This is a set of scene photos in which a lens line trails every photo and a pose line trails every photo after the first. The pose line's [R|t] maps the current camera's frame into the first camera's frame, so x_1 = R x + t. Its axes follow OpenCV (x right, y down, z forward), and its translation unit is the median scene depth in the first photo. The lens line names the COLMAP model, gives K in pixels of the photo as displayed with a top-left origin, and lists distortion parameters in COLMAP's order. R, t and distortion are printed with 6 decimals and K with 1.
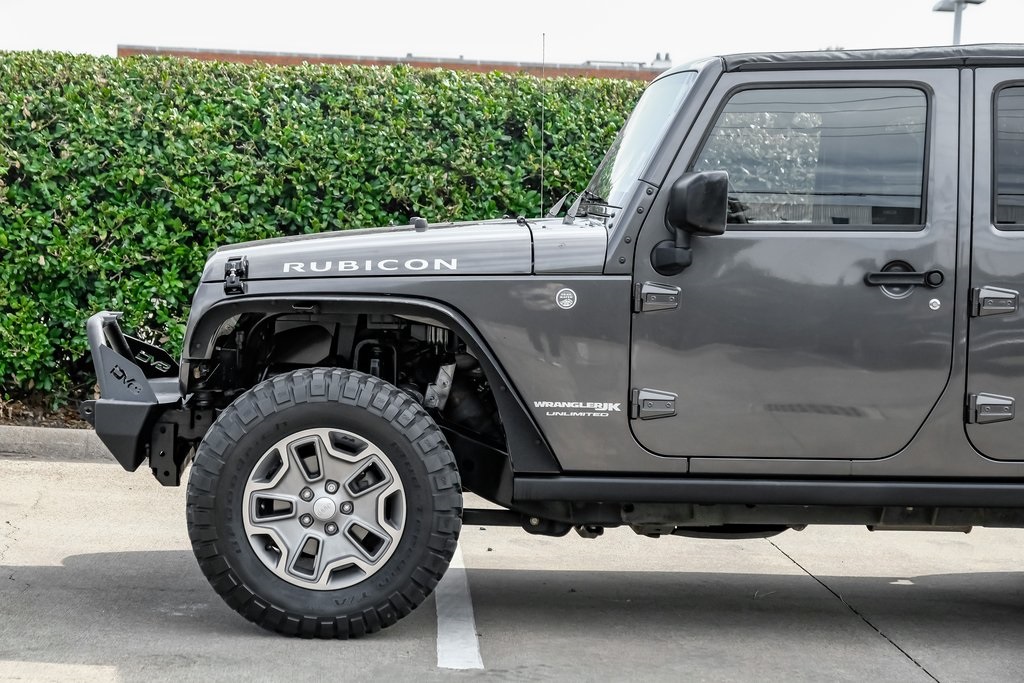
lens RADIAL K [[2134.2, 0, 510.9], [0, 2134.2, 345.5], [0, 0, 1]] dist [0.098698, 0.000000]
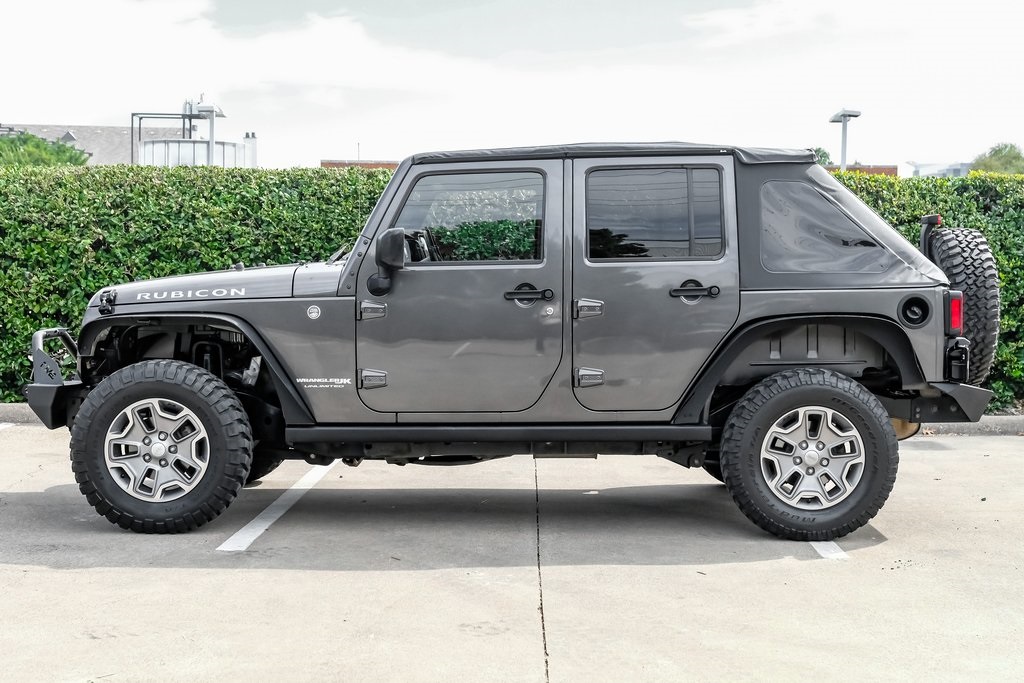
lens RADIAL K [[1418.8, 0, 499.2], [0, 1418.8, 314.8], [0, 0, 1]] dist [0.046682, 0.000000]
pose [[0.998686, -0.022674, -0.045967, 0.199552], [0.021479, 0.999423, -0.026324, 0.009709], [0.046537, 0.025302, 0.998596, -0.027943]]
